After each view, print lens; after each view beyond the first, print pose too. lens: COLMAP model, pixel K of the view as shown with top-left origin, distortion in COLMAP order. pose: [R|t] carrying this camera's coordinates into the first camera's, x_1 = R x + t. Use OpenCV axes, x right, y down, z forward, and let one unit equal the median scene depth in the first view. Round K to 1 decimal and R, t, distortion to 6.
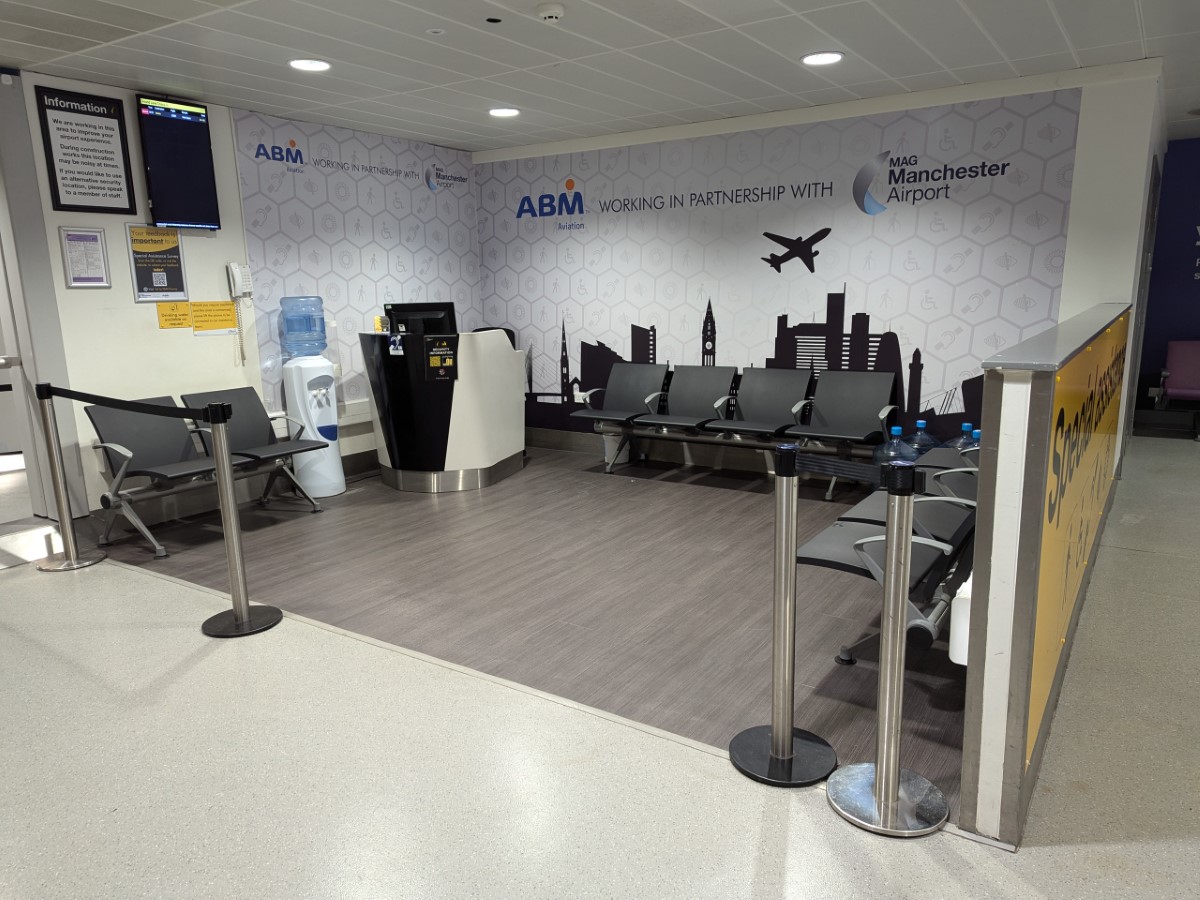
lens RADIAL K [[851.3, 0, 597.4], [0, 851.3, 455.8], [0, 0, 1]] dist [0.061861, -0.038390]
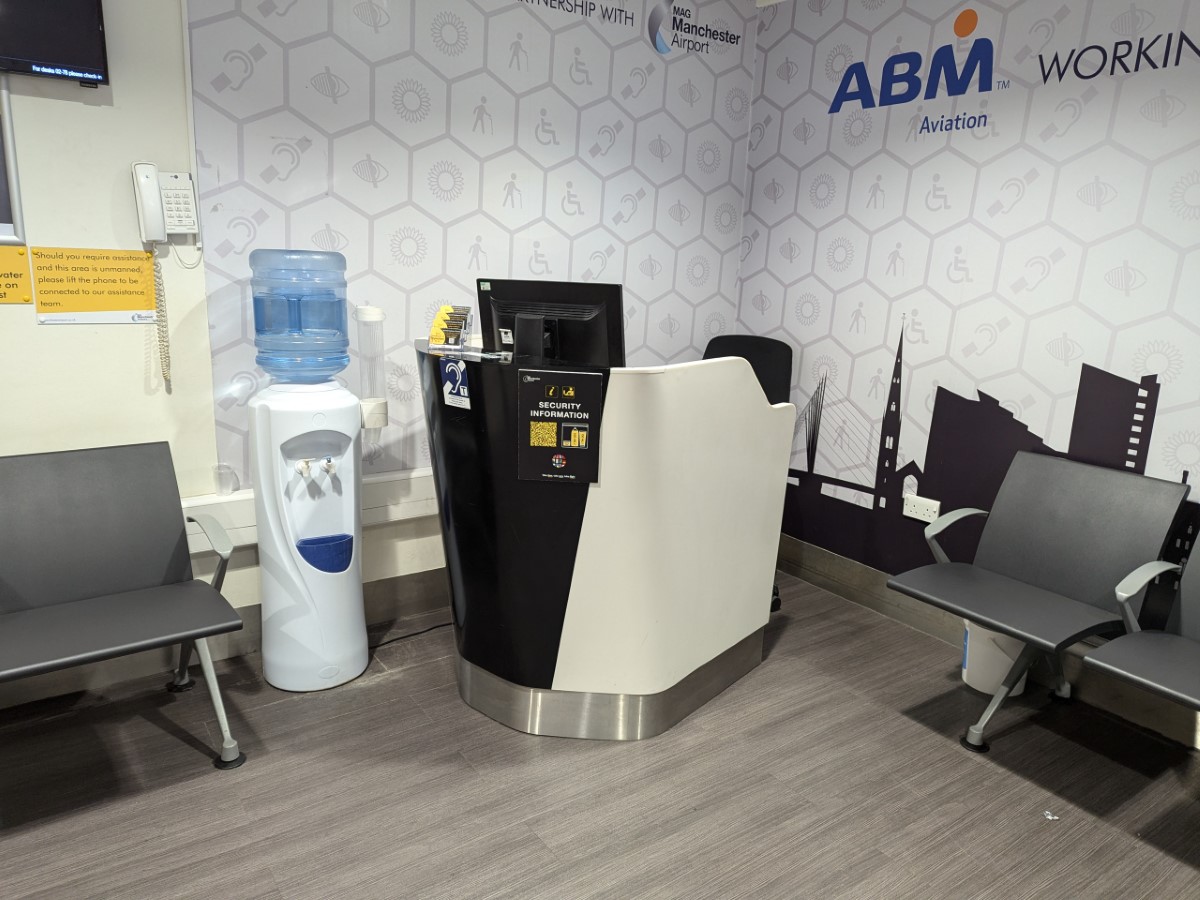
lens RADIAL K [[851.3, 0, 595.1], [0, 851.3, 442.4], [0, 0, 1]] dist [0.061861, -0.038390]
pose [[0.929917, 0.130085, -0.343994, -0.029022], [-0.124675, 0.991473, 0.037903, -0.106143], [0.345992, 0.007641, 0.938206, 0.548819]]
